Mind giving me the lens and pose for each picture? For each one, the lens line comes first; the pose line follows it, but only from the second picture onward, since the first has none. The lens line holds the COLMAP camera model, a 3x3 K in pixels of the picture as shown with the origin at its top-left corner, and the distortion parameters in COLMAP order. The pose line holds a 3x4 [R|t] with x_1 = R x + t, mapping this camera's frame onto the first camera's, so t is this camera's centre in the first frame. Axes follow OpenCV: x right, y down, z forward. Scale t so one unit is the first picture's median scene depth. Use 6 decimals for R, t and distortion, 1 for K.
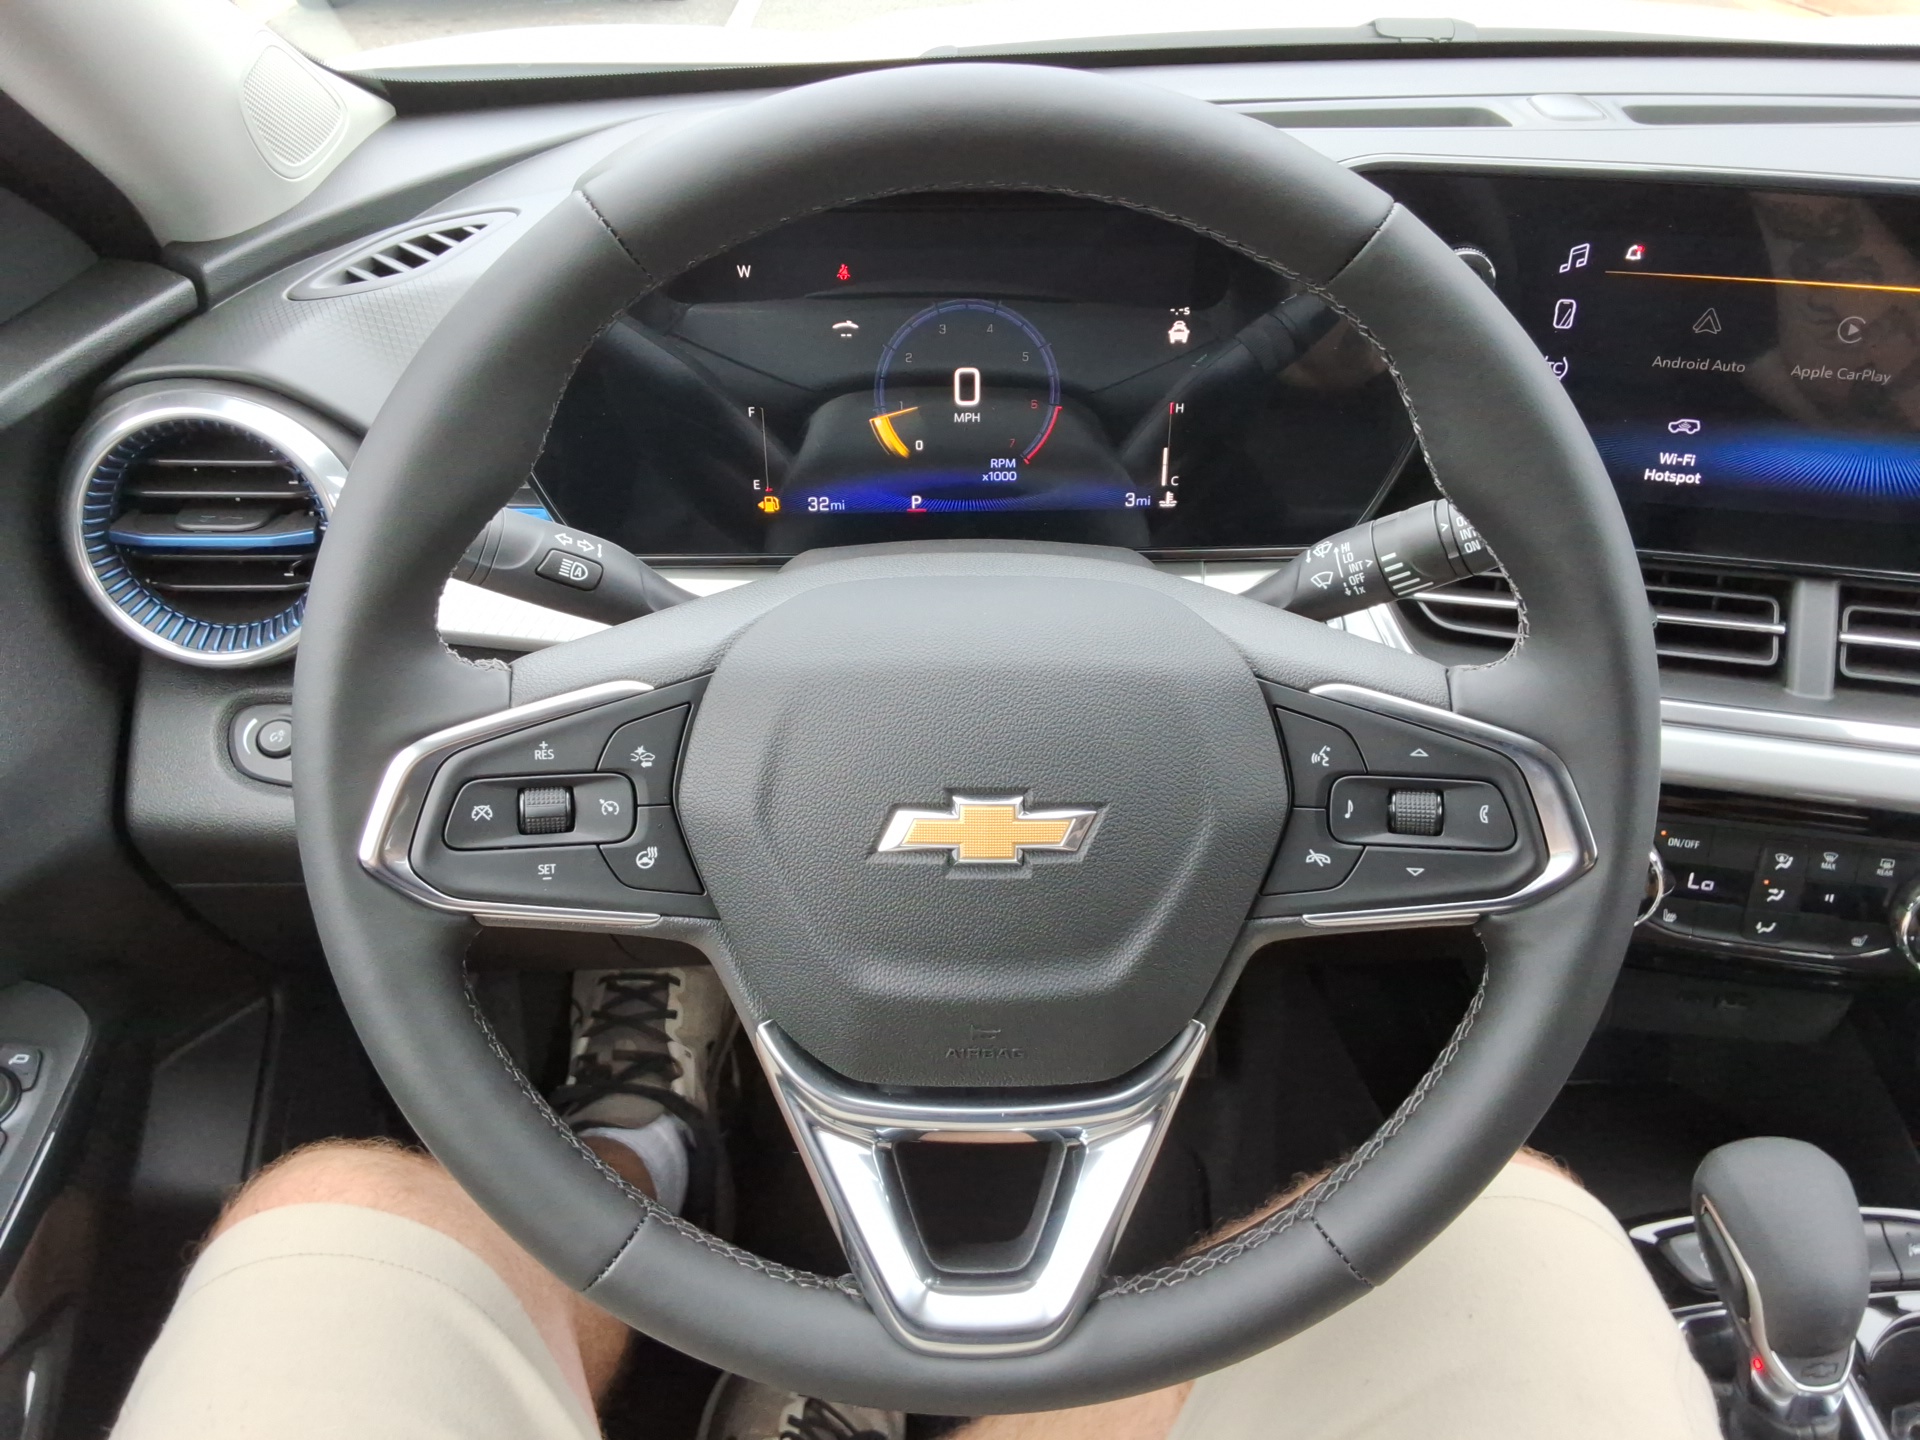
lens RADIAL K [[1531.0, 0, 962.7], [0, 1531.0, 713.6], [0, 0, 1]] dist [0.109442, -0.177676]
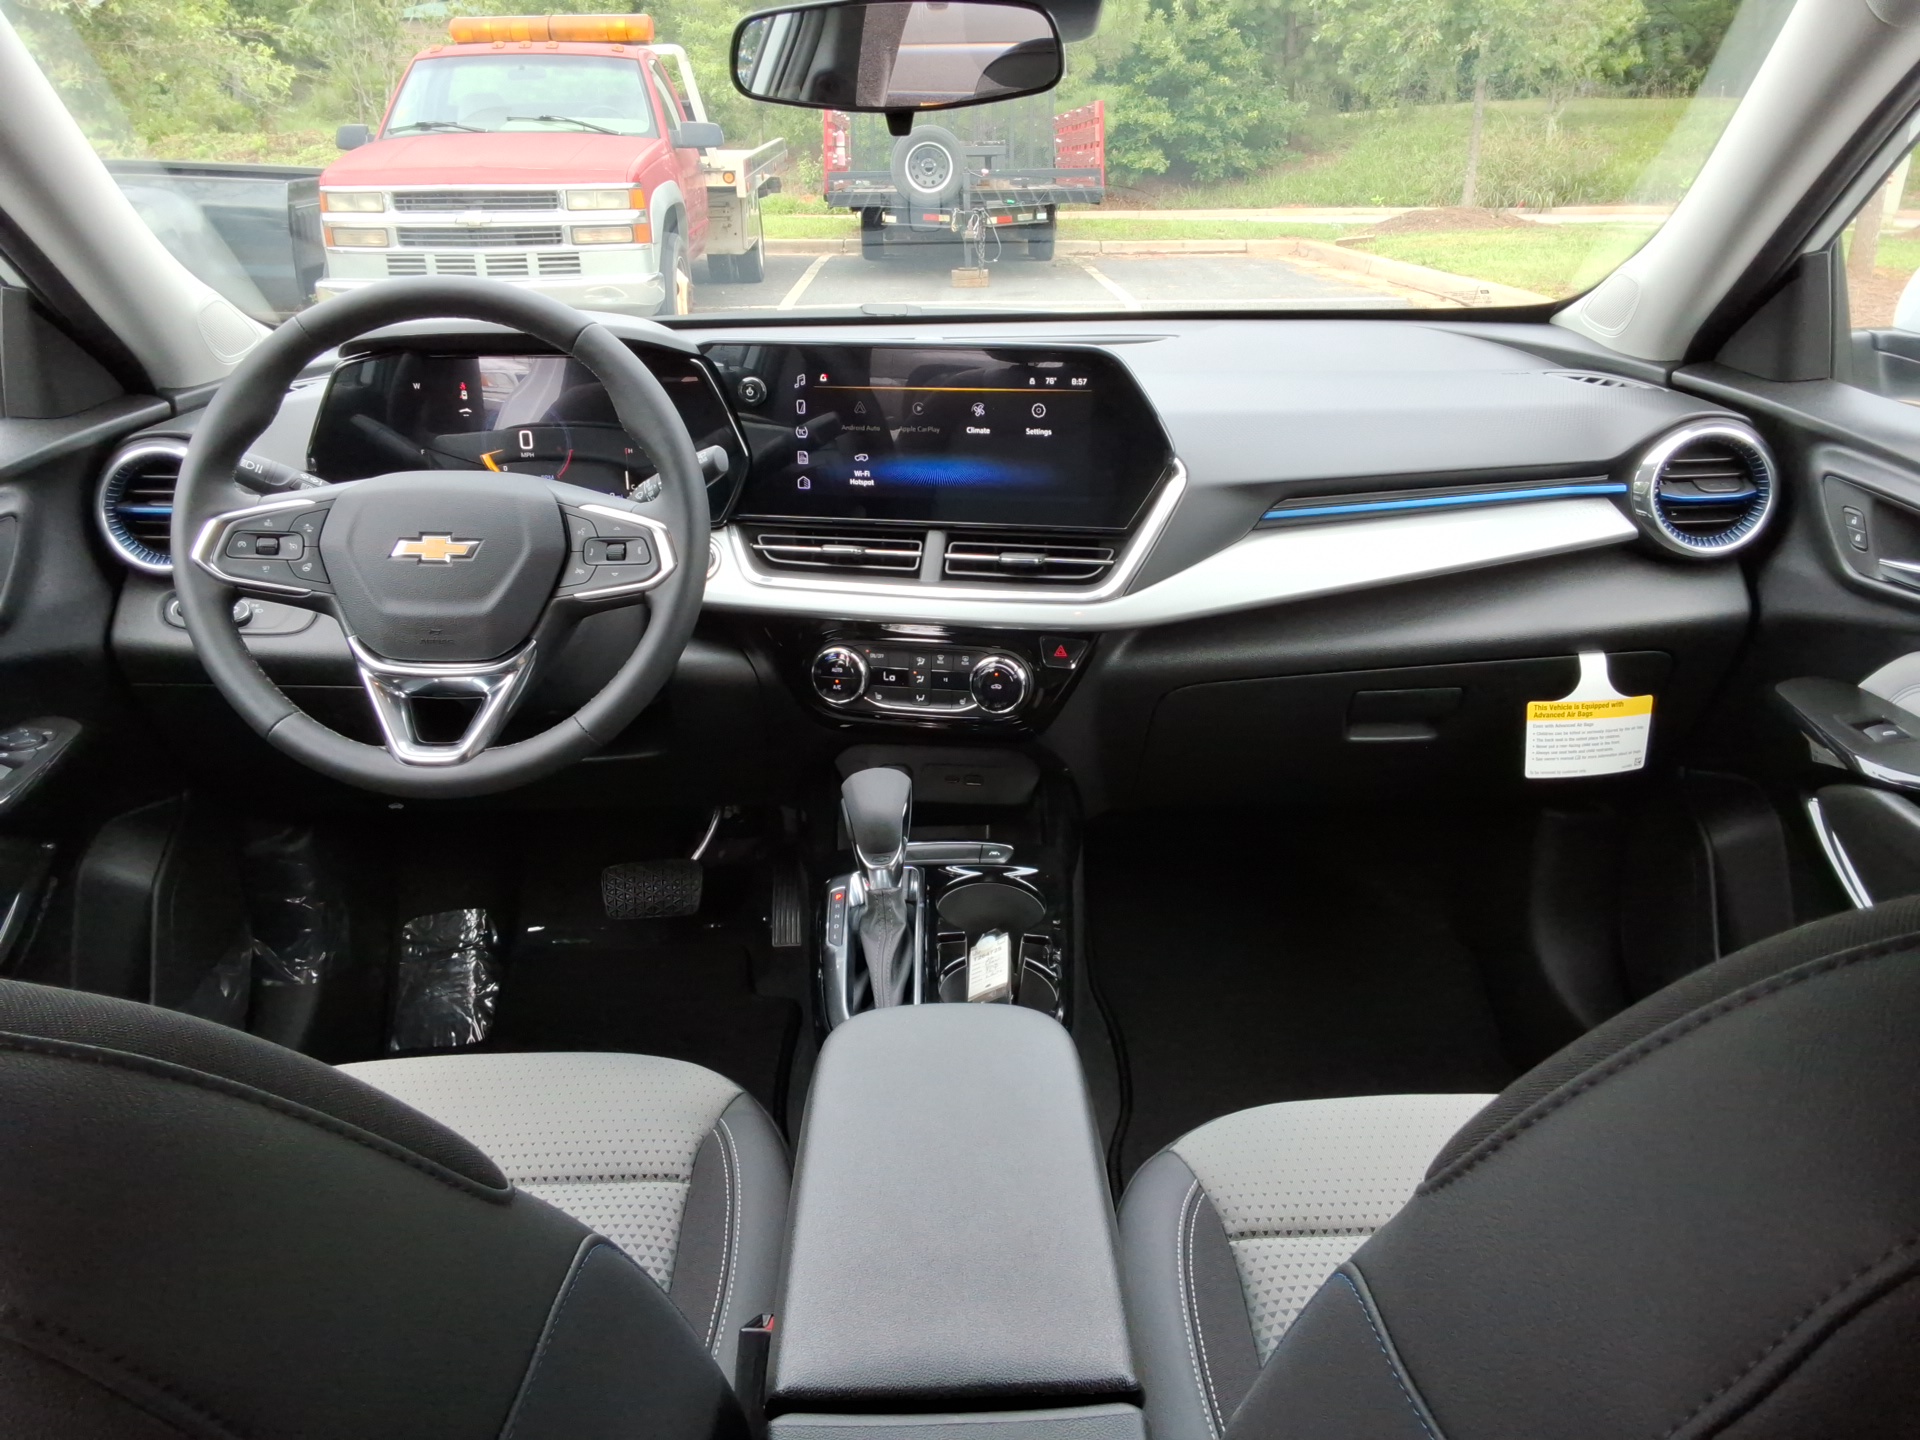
lens RADIAL K [[1548.0, 0, 975.9], [0, 1548.0, 707.4], [0, 0, 1]] dist [0.107724, -0.178889]
pose [[0.999884, -0.009906, -0.011571, 0.775708], [0.007206, 0.976889, -0.213626, 0.737612], [0.013419, 0.213518, 0.976847, -1.228817]]
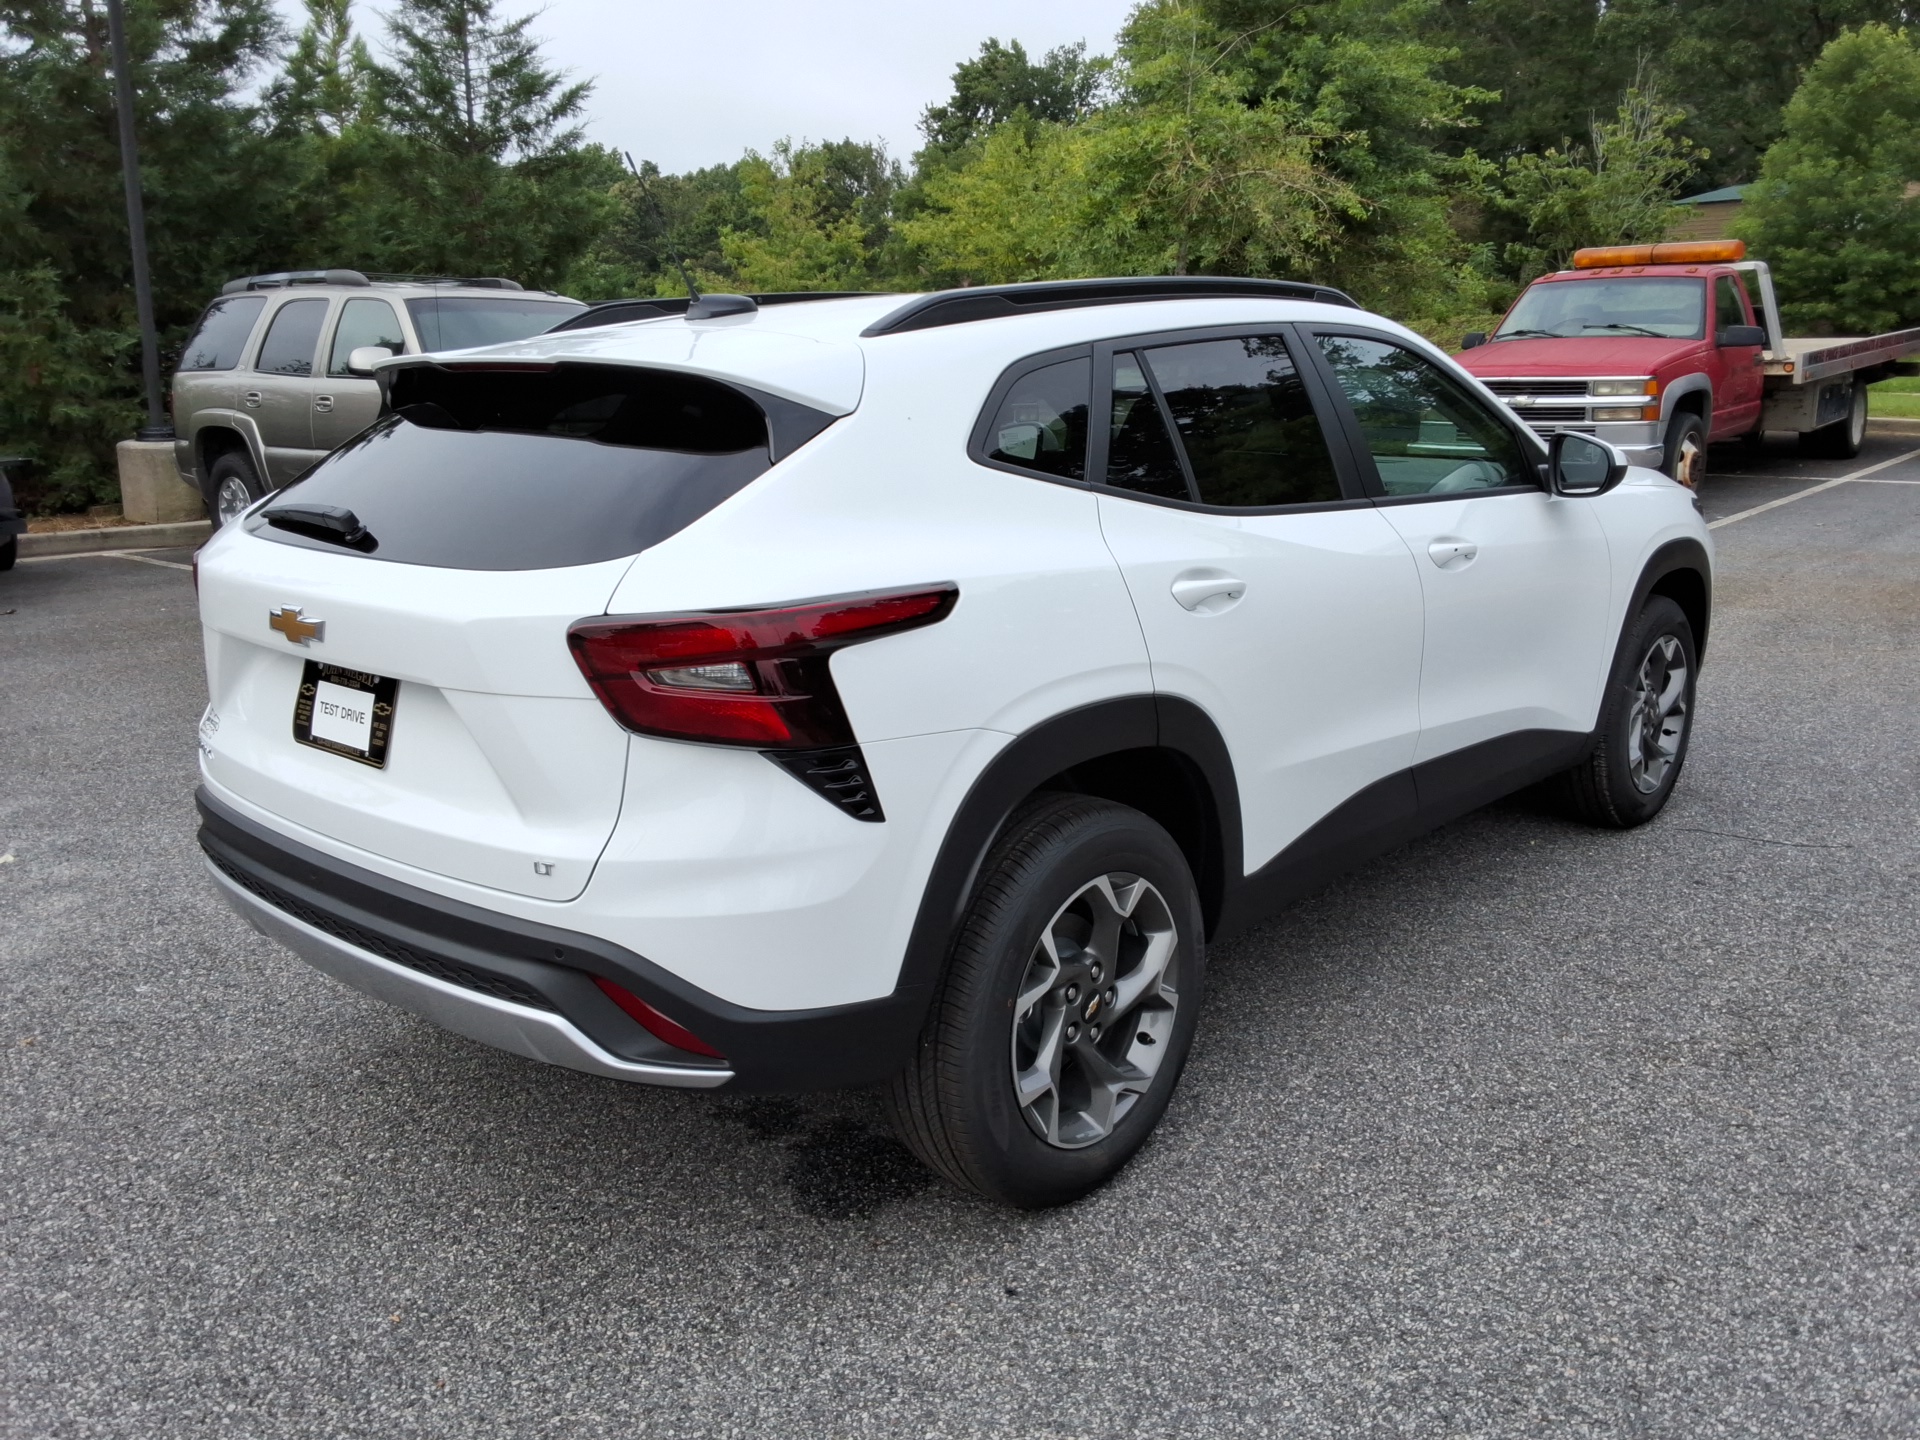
lens RADIAL K [[1513.1, 0, 960.0], [0, 1513.1, 720.0], [0, 0, 1]] dist [0.066965, -0.092584]
pose [[0.719168, 0.149948, -0.678464, 5.446689], [-0.349930, 0.921732, -0.167210, 3.057185], [0.600289, 0.357667, 0.715351, -5.511917]]
